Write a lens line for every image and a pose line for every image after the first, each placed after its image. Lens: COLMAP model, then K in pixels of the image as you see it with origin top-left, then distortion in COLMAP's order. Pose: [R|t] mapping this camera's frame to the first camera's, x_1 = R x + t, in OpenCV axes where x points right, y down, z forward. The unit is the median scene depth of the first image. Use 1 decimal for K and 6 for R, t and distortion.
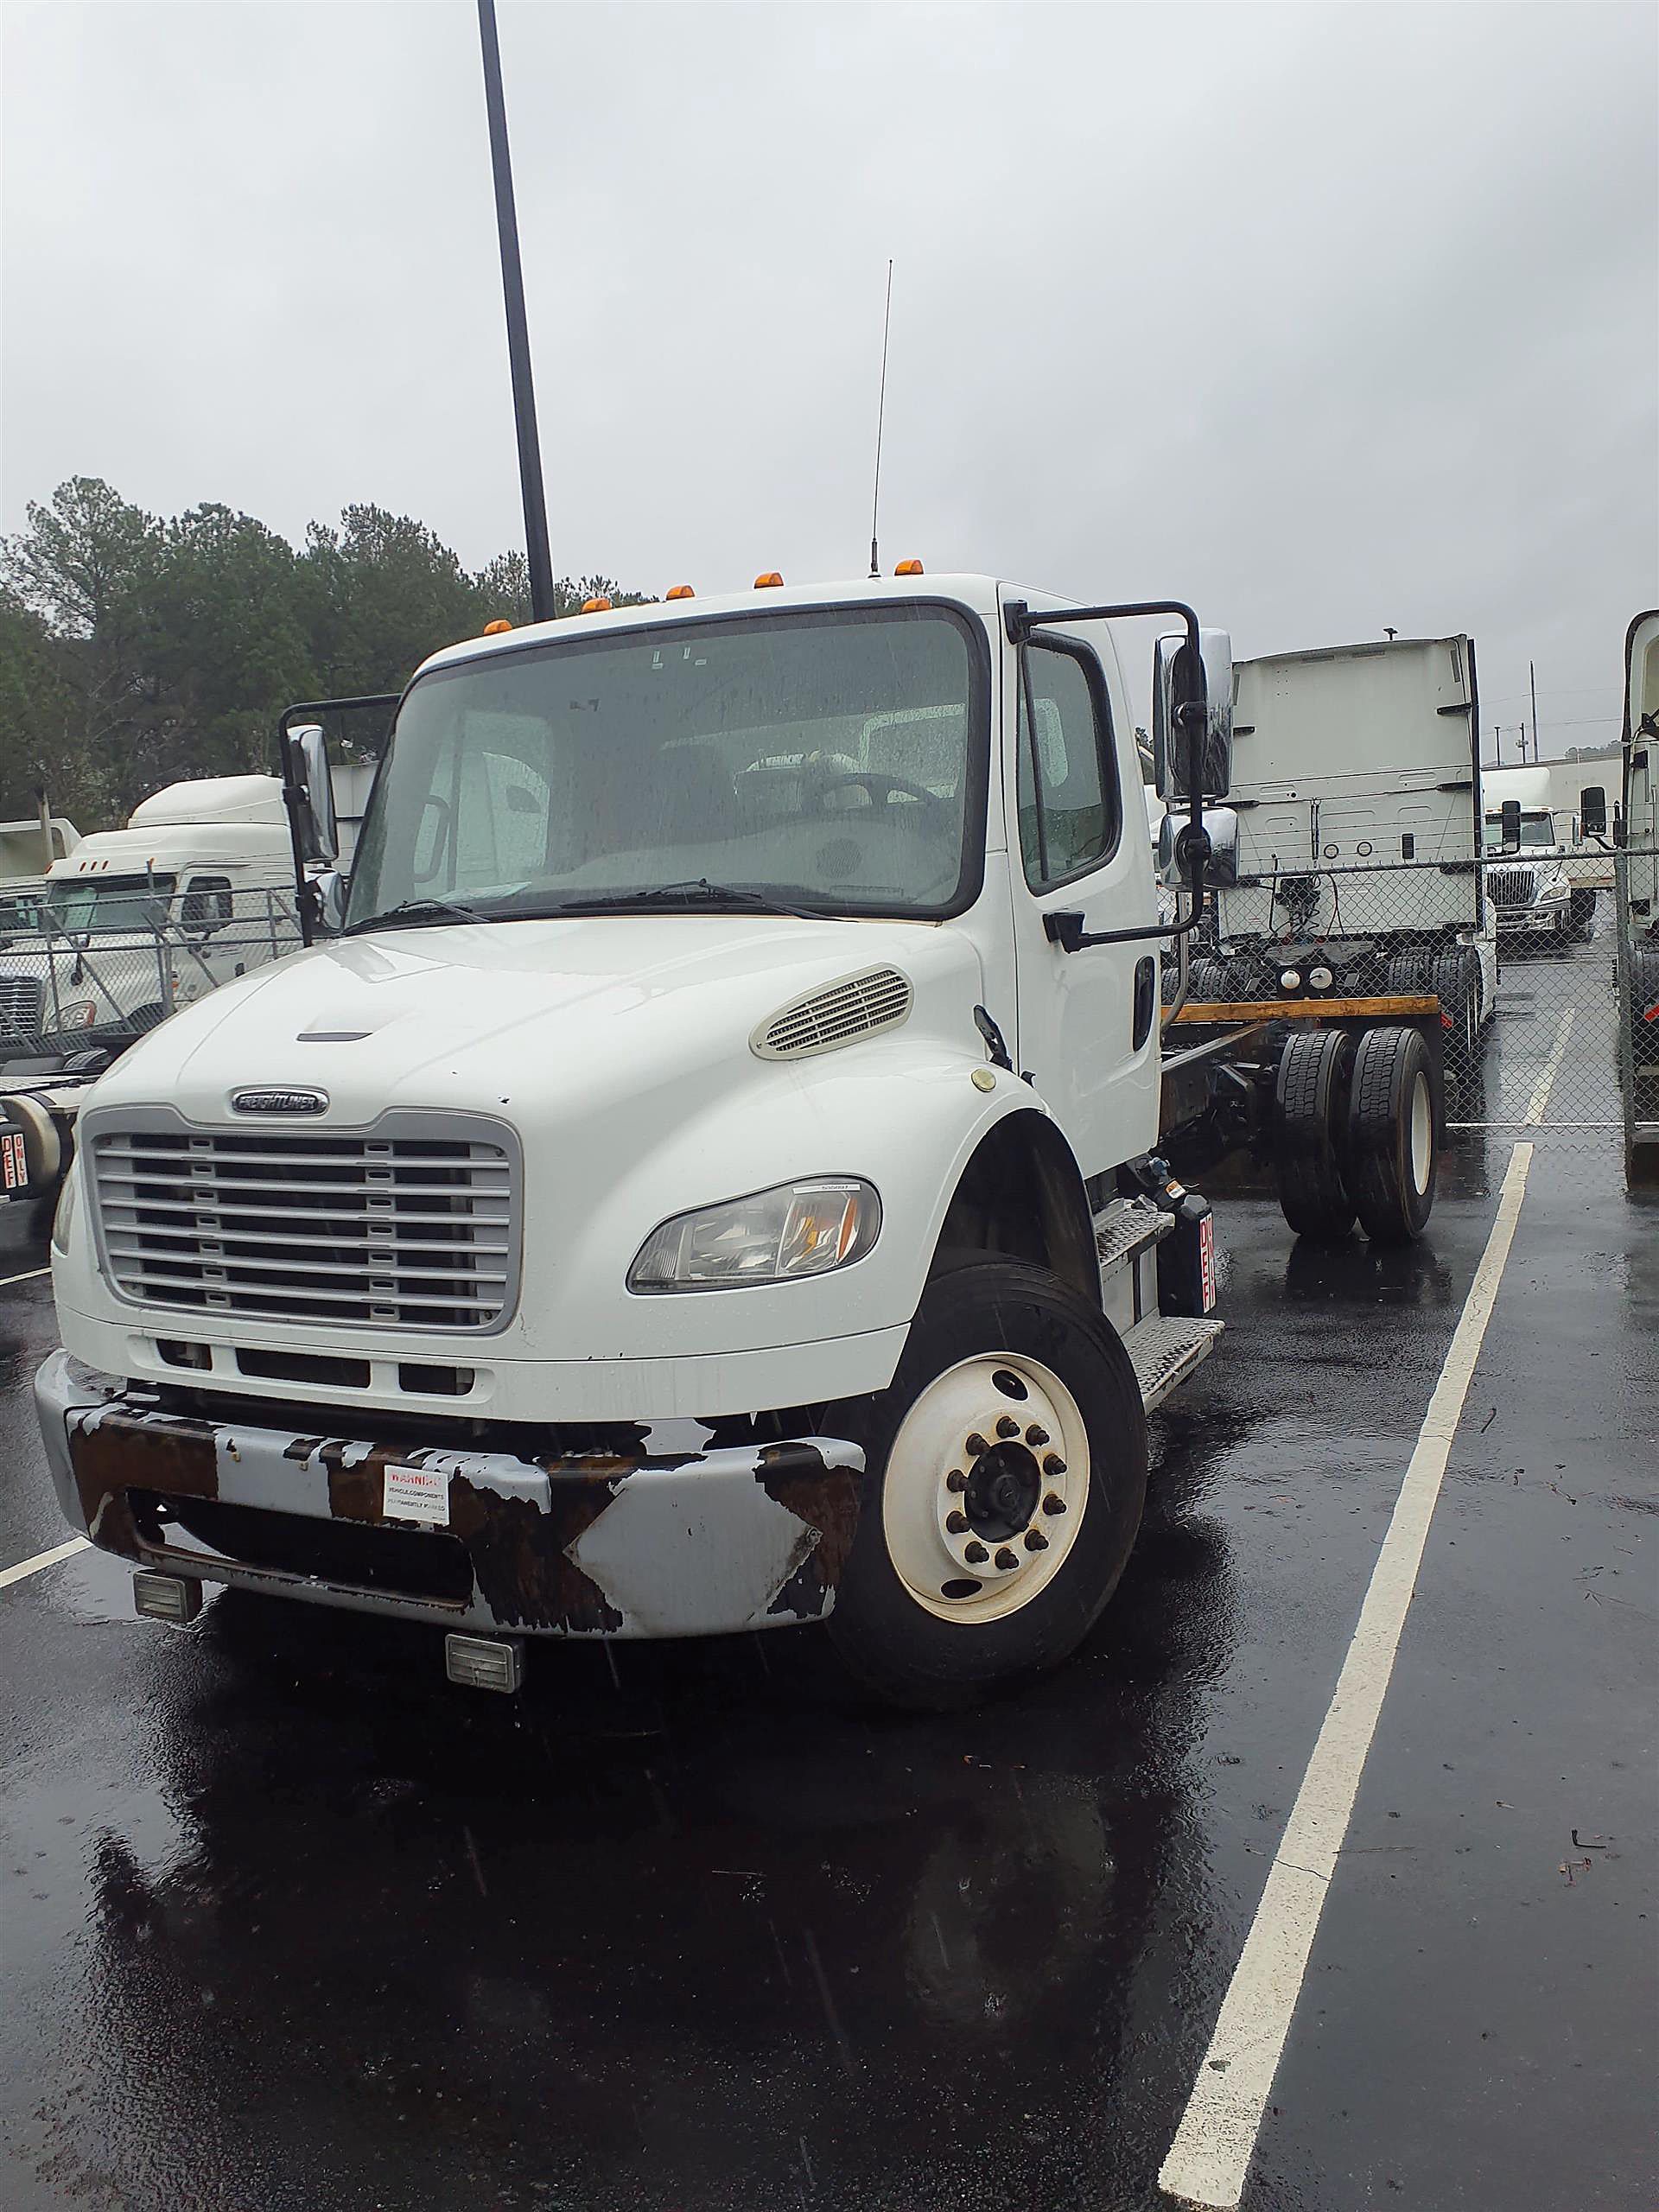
lens RADIAL K [[1894.1, 0, 861.2], [0, 1894.1, 1108.1], [0, 0, 1]] dist [0.057232, -0.002896]
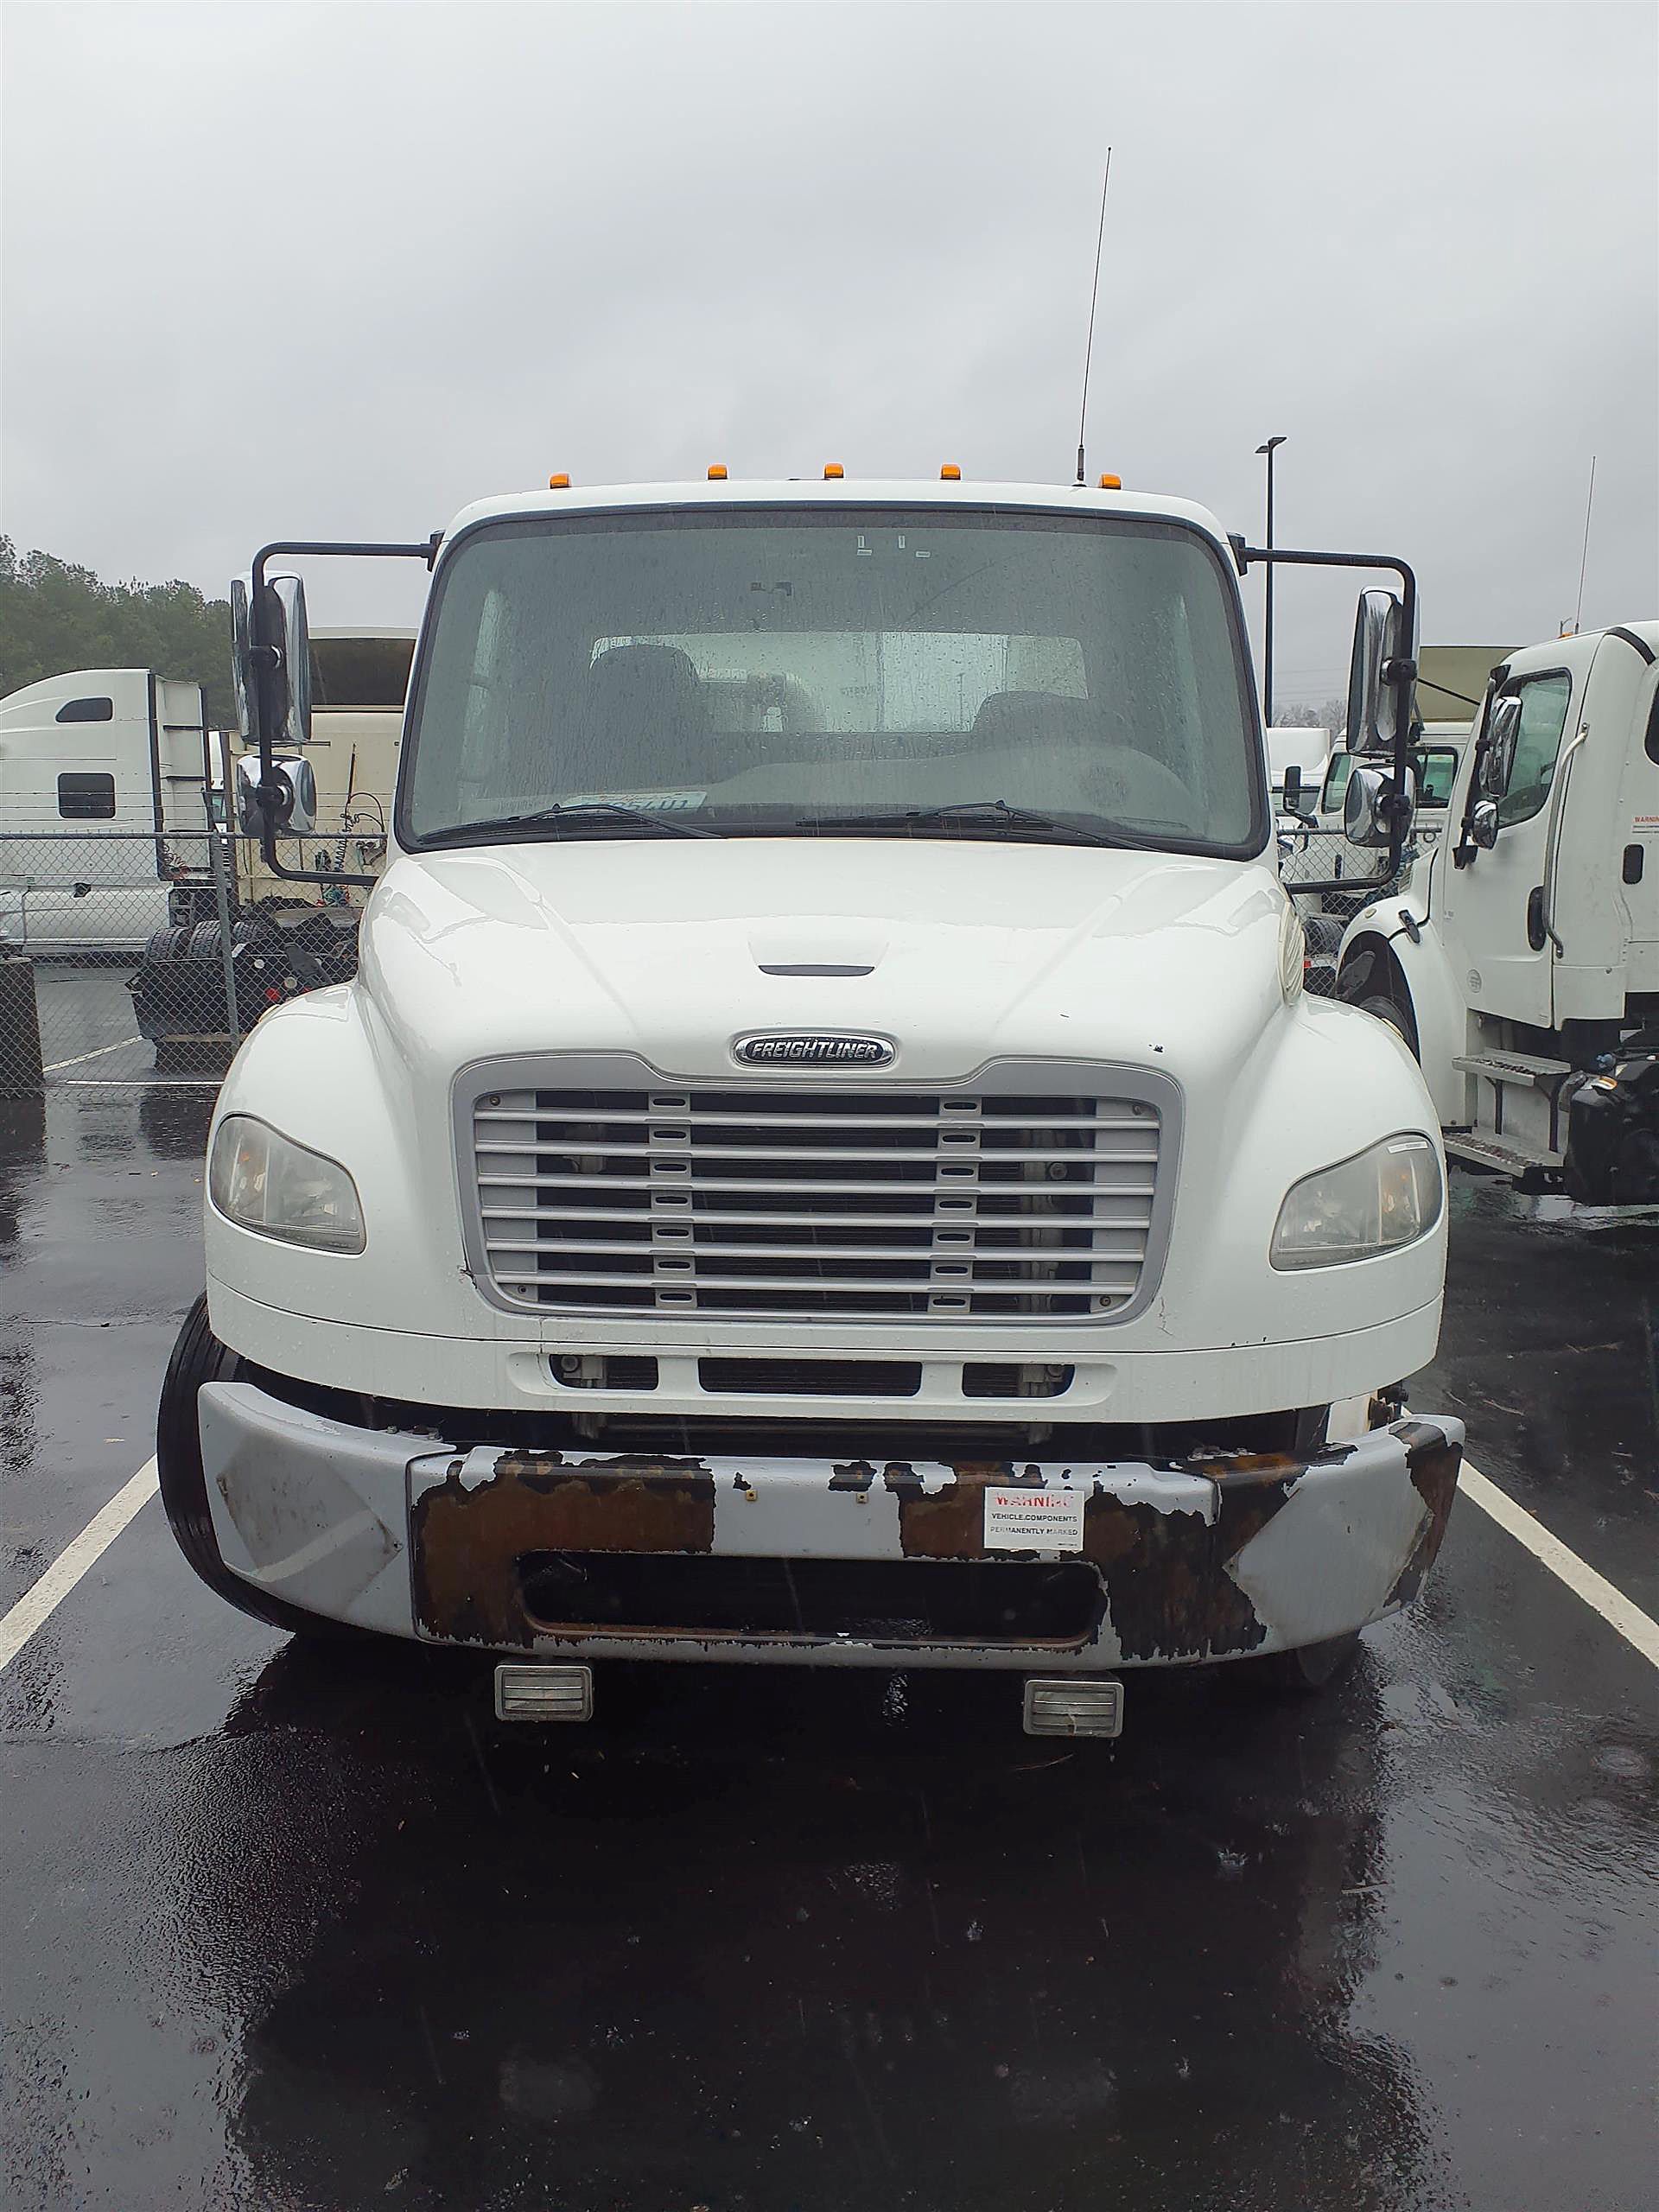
lens RADIAL K [[1736.7, 0, 808.2], [0, 1736.7, 1055.3], [0, 0, 1]] dist [0.066128, 0.001018]
pose [[0.890140, -0.003444, 0.455675, -0.656556], [-0.002726, 0.999913, 0.012883, -0.010948], [-0.455680, -0.012710, 0.890053, 0.354045]]
